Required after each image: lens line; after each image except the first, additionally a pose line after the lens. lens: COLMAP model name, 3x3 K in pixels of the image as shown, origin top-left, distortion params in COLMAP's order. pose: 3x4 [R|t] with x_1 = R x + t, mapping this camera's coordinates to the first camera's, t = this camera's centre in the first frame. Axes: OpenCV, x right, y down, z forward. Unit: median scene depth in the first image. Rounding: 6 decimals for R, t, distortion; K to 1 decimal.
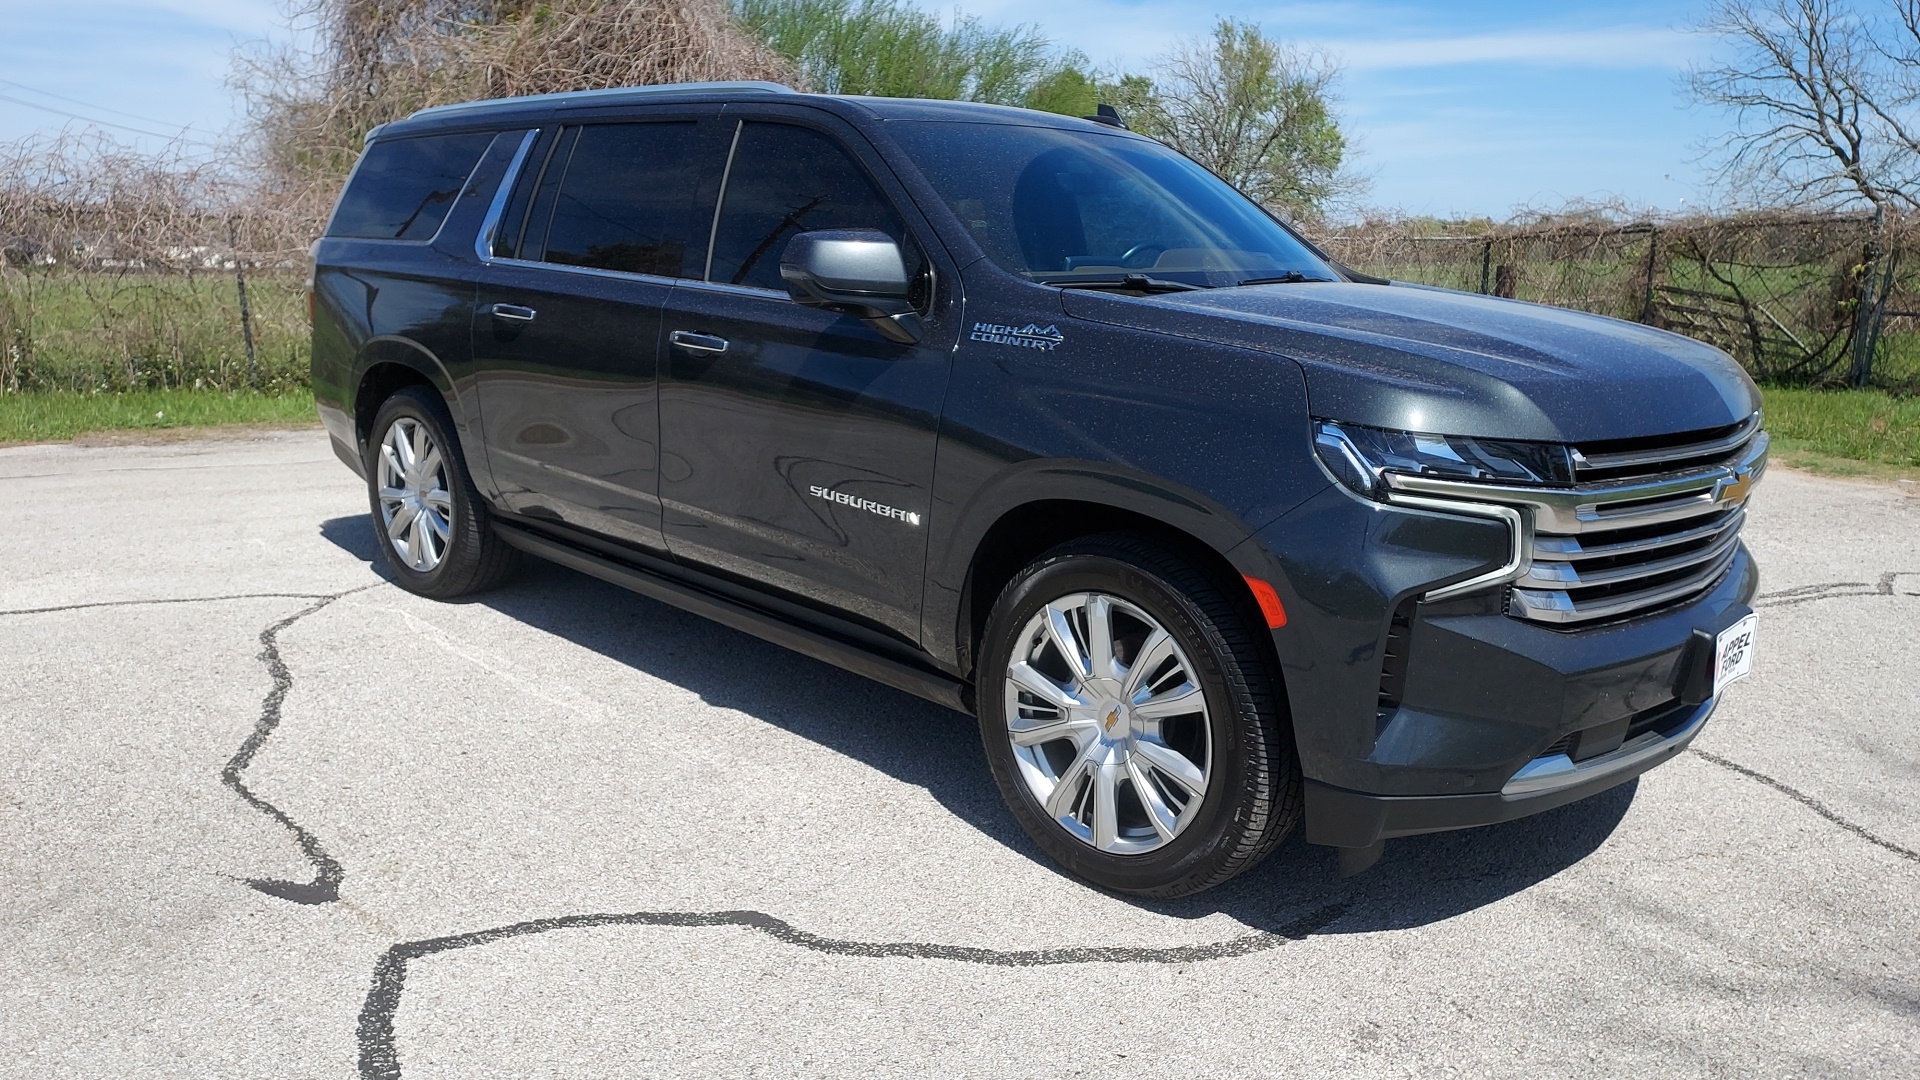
lens RADIAL K [[1365.2, 0, 983.7], [0, 1365.2, 537.0], [0, 0, 1]] dist [0.079684, -0.099962]
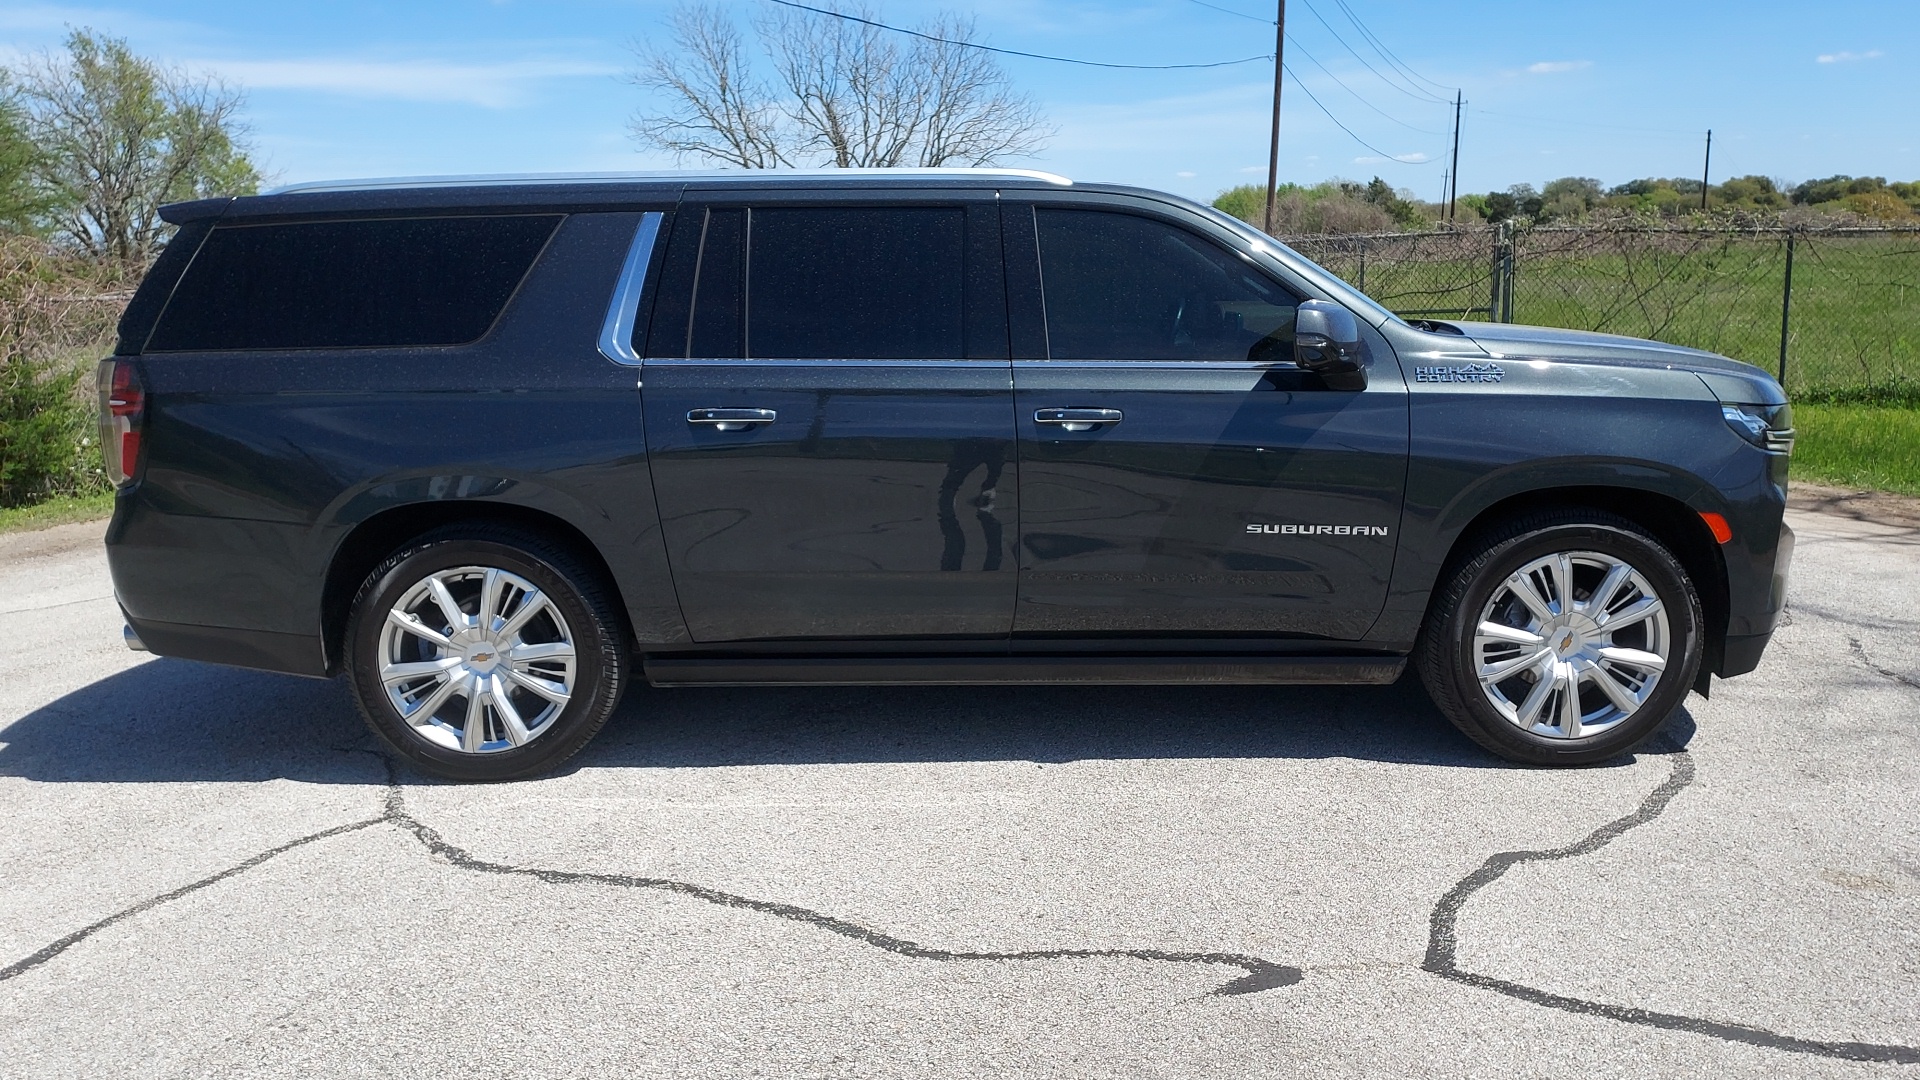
lens RADIAL K [[1365.2, 0, 983.7], [0, 1365.2, 537.0], [0, 0, 1]] dist [0.079684, -0.099962]
pose [[0.720646, -0.169363, 0.672299, -1.190213], [0.183585, 0.981705, 0.050520, -0.141856], [-0.668556, 0.087017, 0.738554, 0.343340]]
